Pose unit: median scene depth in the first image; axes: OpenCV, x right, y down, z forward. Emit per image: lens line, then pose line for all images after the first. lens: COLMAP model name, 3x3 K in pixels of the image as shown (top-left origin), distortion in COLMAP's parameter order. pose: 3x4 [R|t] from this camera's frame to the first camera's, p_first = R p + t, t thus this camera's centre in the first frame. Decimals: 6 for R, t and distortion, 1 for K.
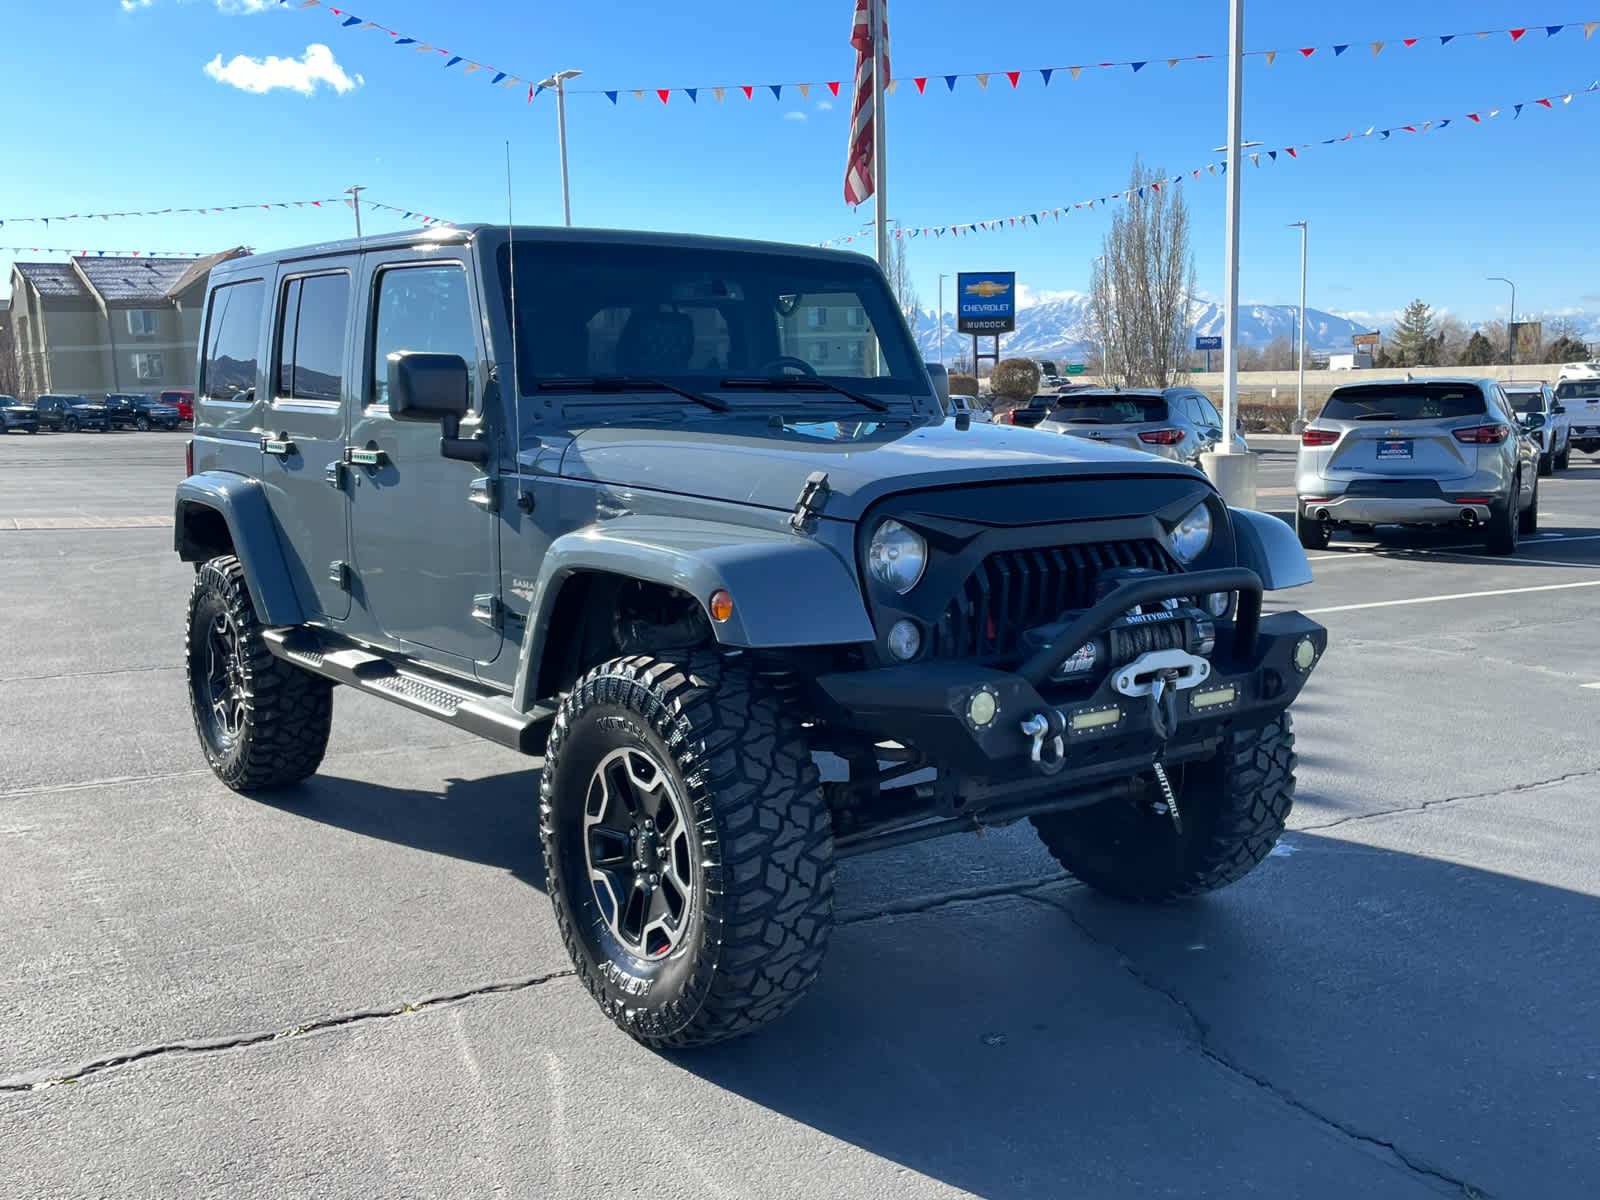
lens RADIAL K [[1549.8, 0, 803.8], [0, 1549.8, 592.1], [0, 0, 1]] dist [0.121235, -0.210929]
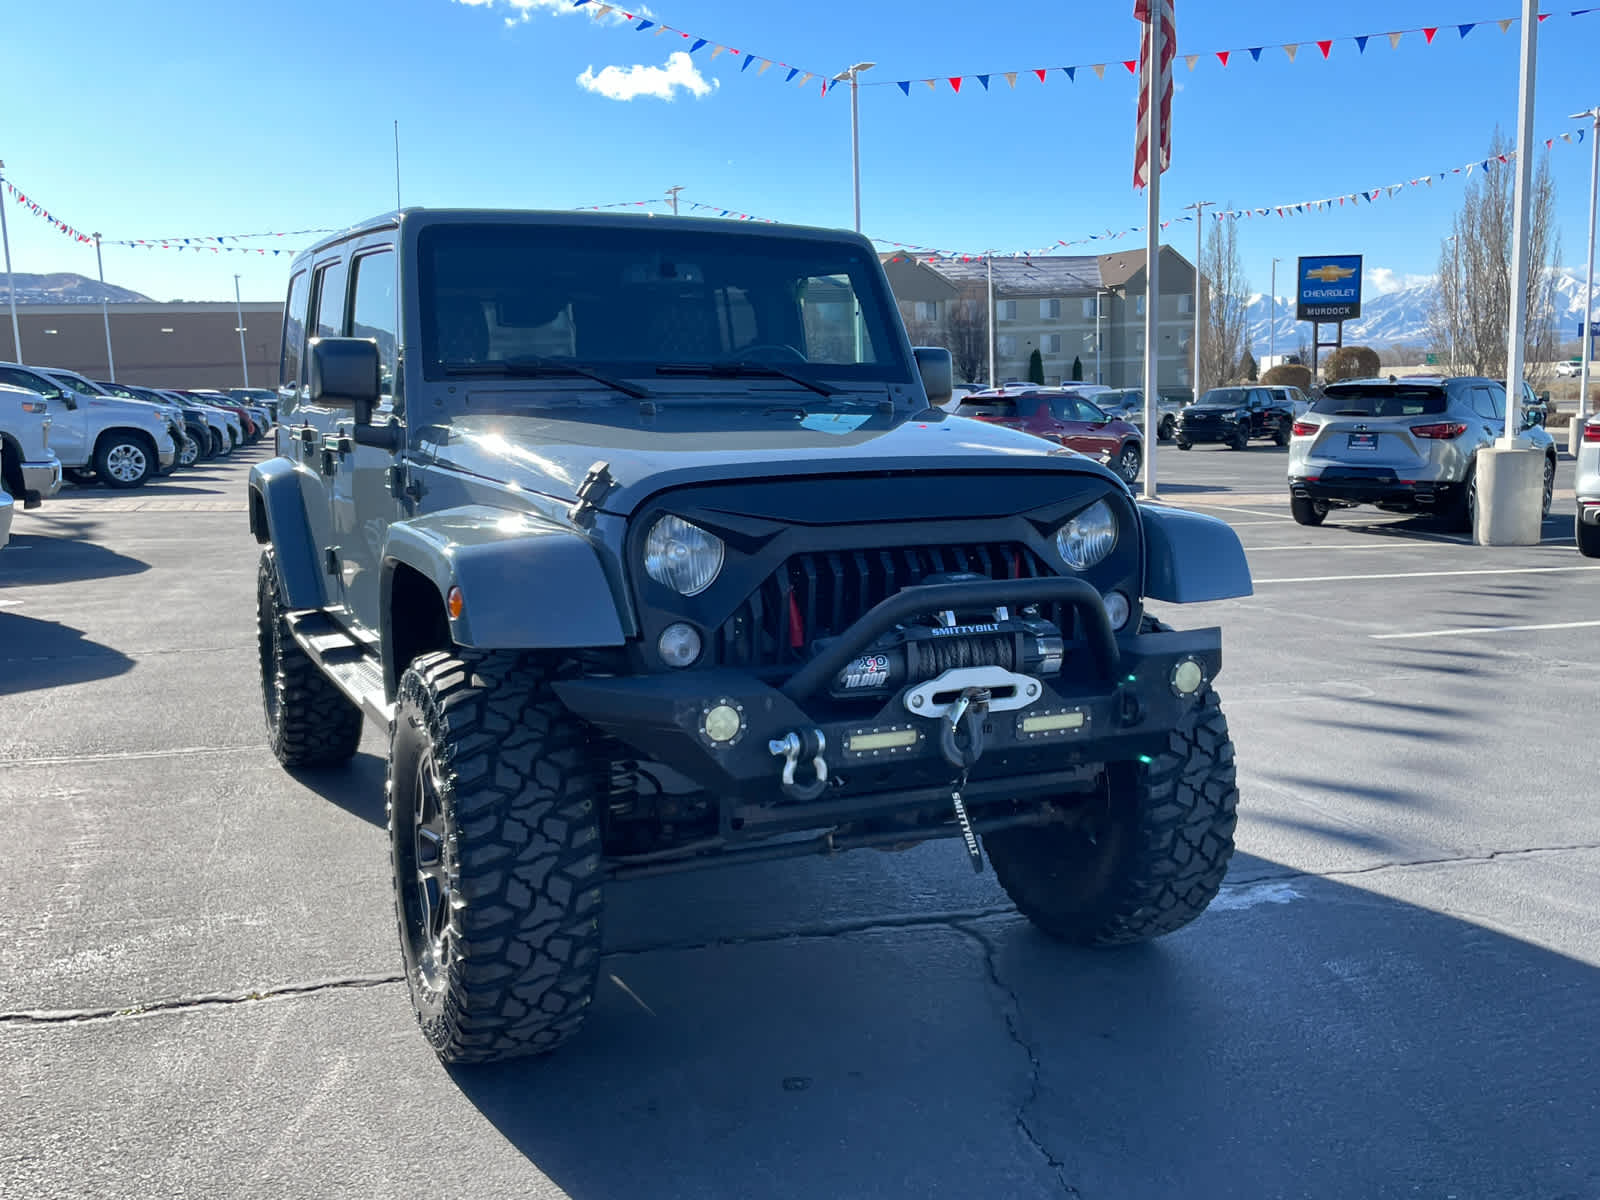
lens RADIAL K [[1549.0, 0, 800.0], [0, 1549.0, 600.0], [0, 0, 1]] dist [0.108920, -0.169098]
pose [[0.976954, 0.029579, -0.211389, 0.265664], [-0.027516, 0.999541, 0.012693, -0.007971], [0.211668, -0.006584, 0.977320, 0.091849]]
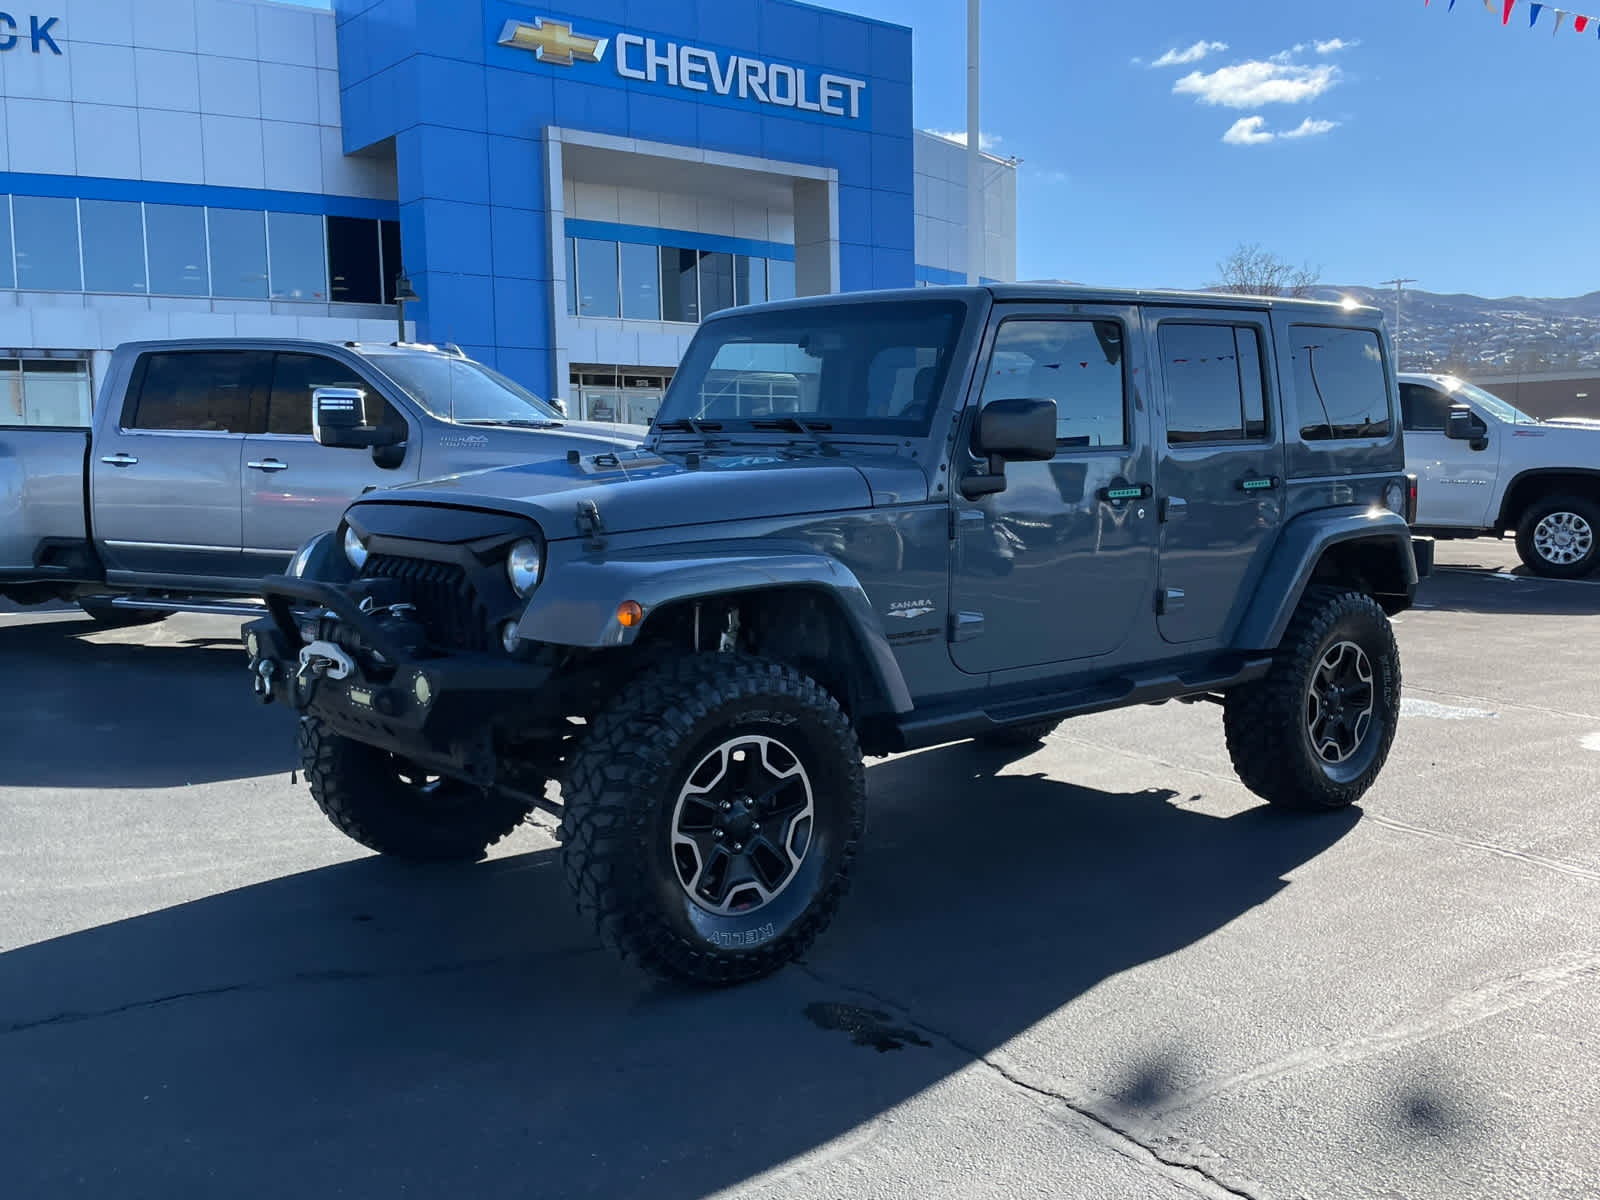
lens RADIAL K [[1527.8, 0, 820.2], [0, 1527.8, 598.3], [0, 0, 1]] dist [0.096099, -0.128987]
pose [[0.072615, 0.113870, -0.990838, 1.220336], [-0.125576, 0.986599, 0.104180, -0.144250], [0.989423, 0.116860, 0.085941, 1.064117]]
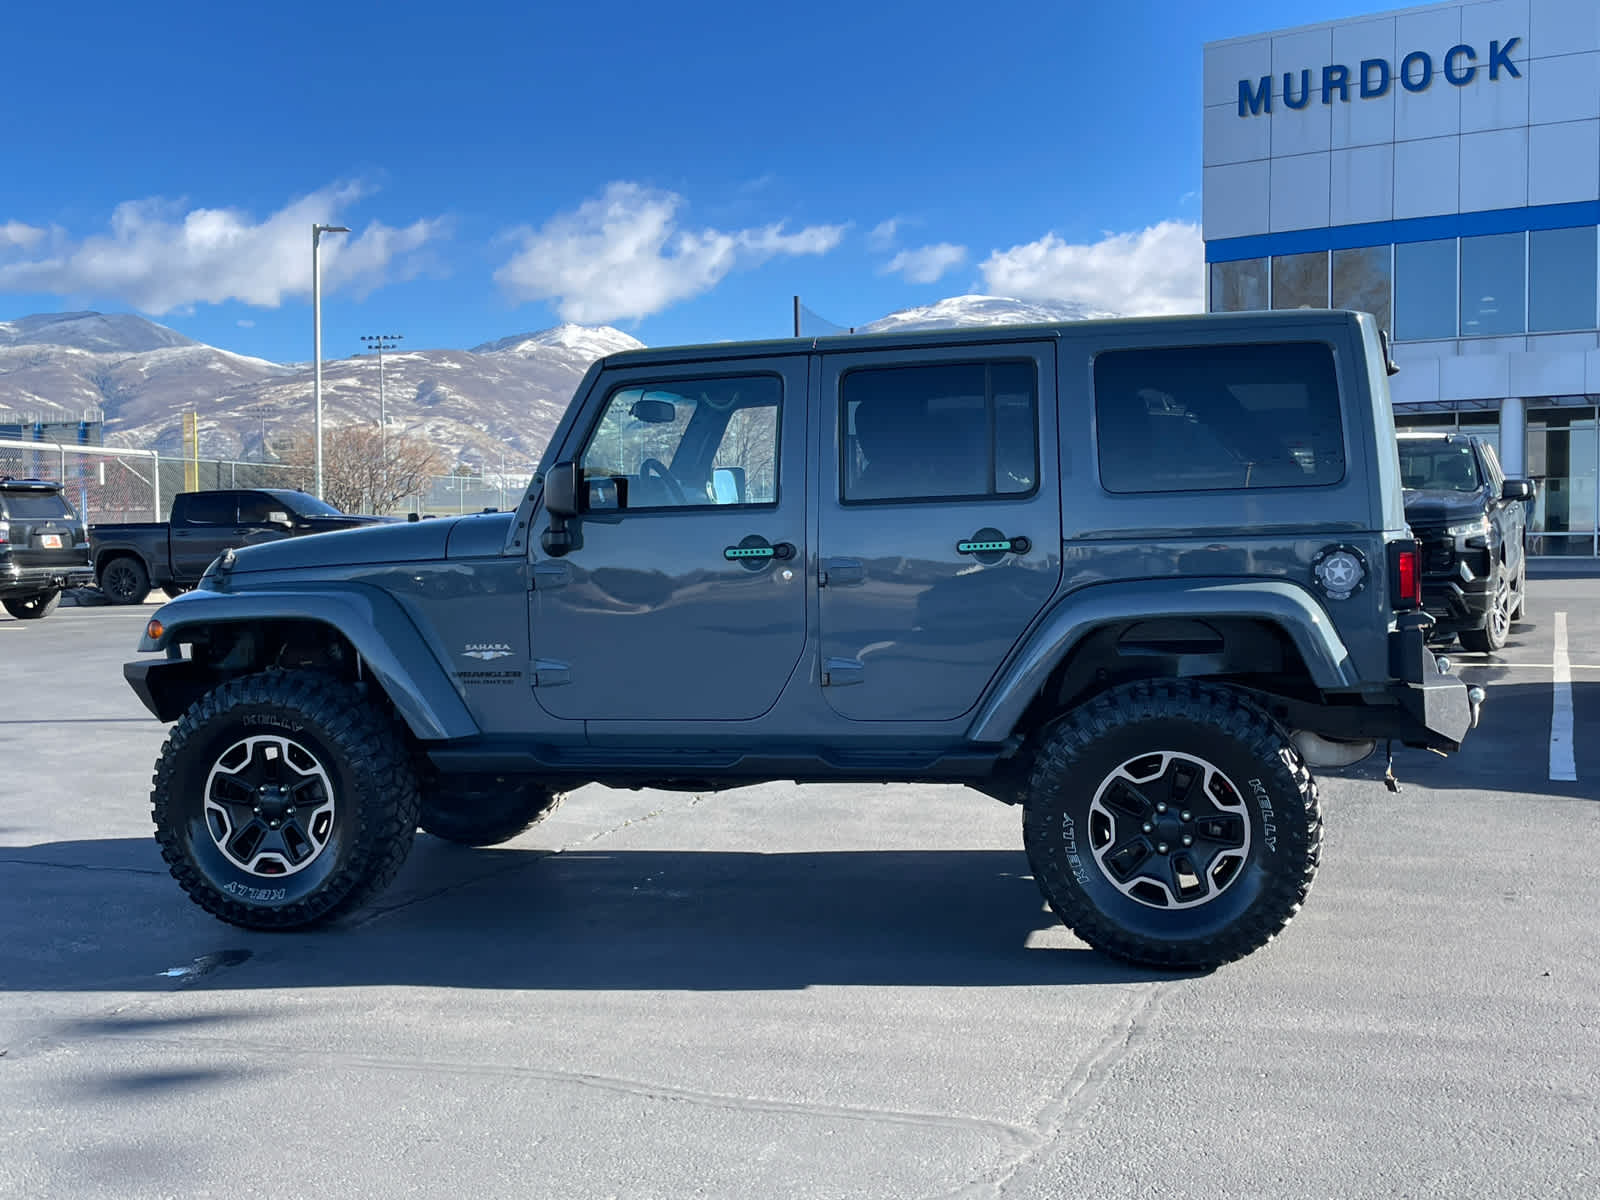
lens RADIAL K [[1825.3, 0, 817.4], [0, 1825.3, 601.2], [0, 0, 1]] dist [0.130607, -0.257191]
pose [[-0.770889, 0.054449, -0.634638, 0.858238], [-0.056686, 0.986522, 0.153495, -0.312109], [0.634442, 0.154303, -0.757413, 2.512070]]
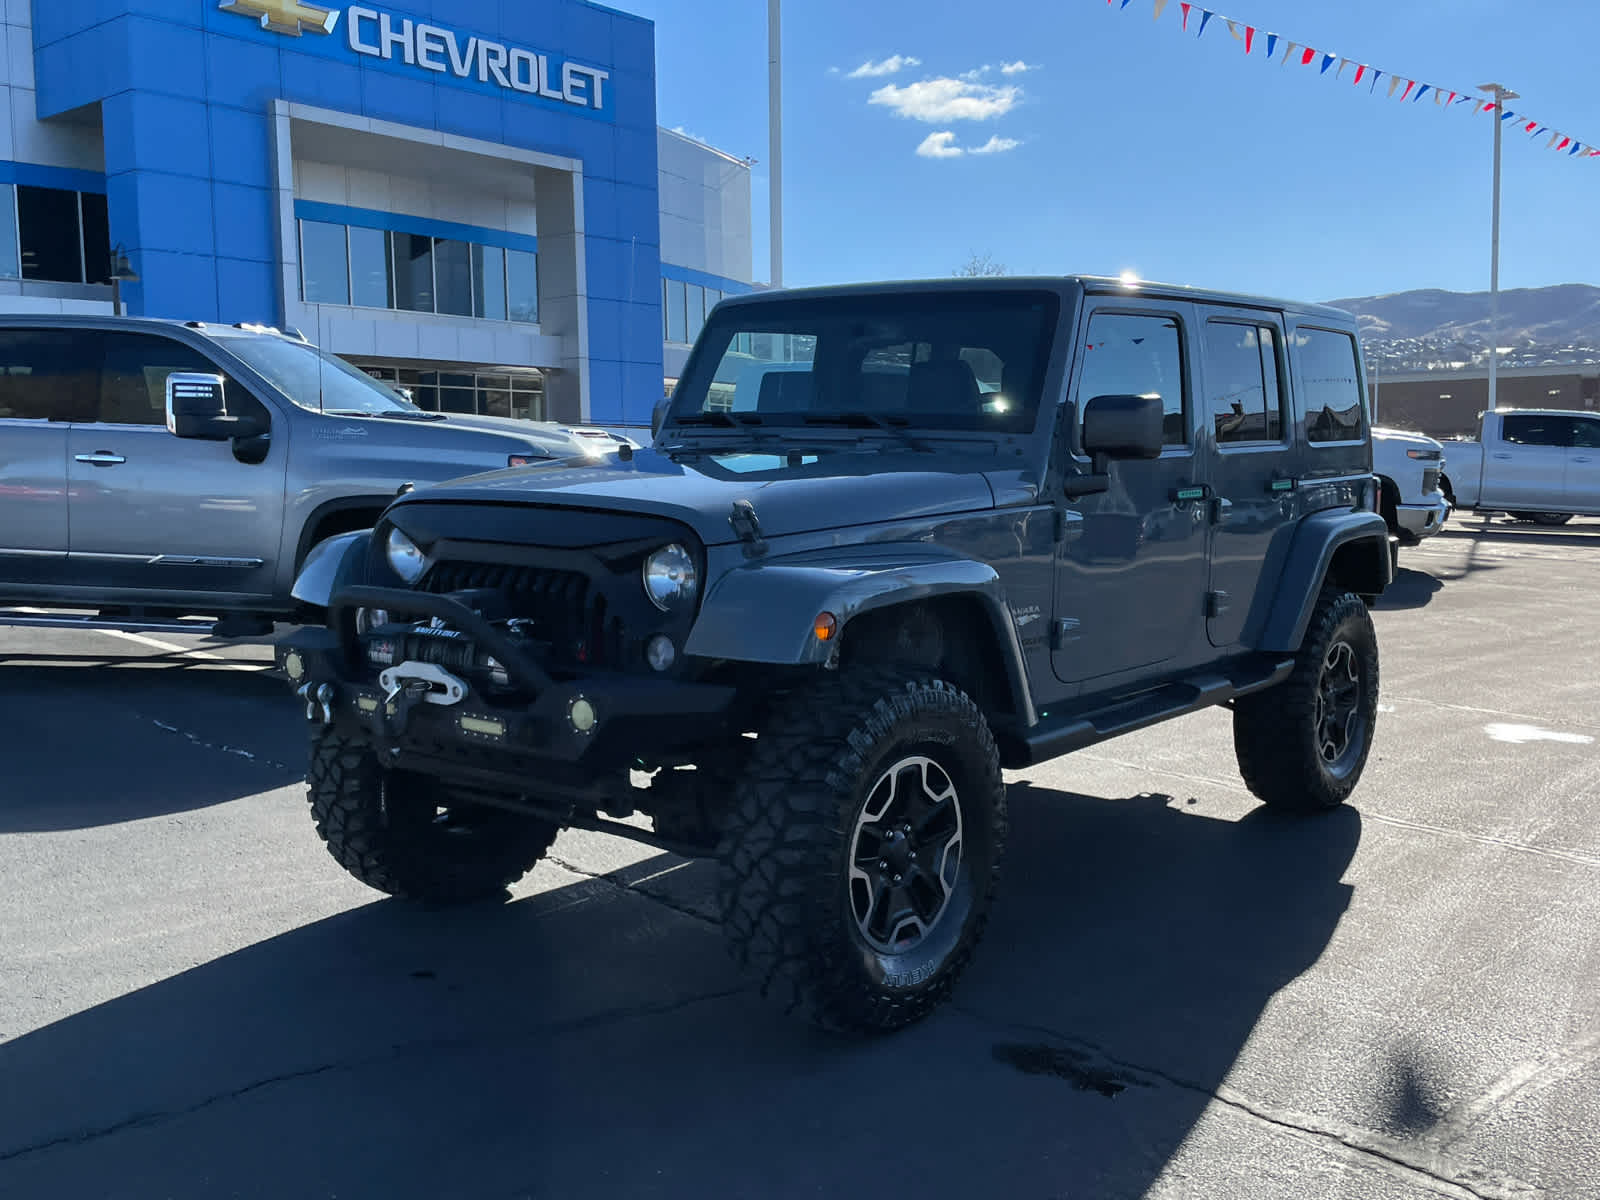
lens RADIAL K [[1527.8, 0, 820.2], [0, 1527.8, 598.3], [0, 0, 1]] dist [0.096099, -0.128987]
pose [[0.258319, 0.112752, -0.959457, 1.095979], [-0.133801, 0.987769, 0.080055, -0.106779], [0.956749, 0.107697, 0.270246, 0.807596]]
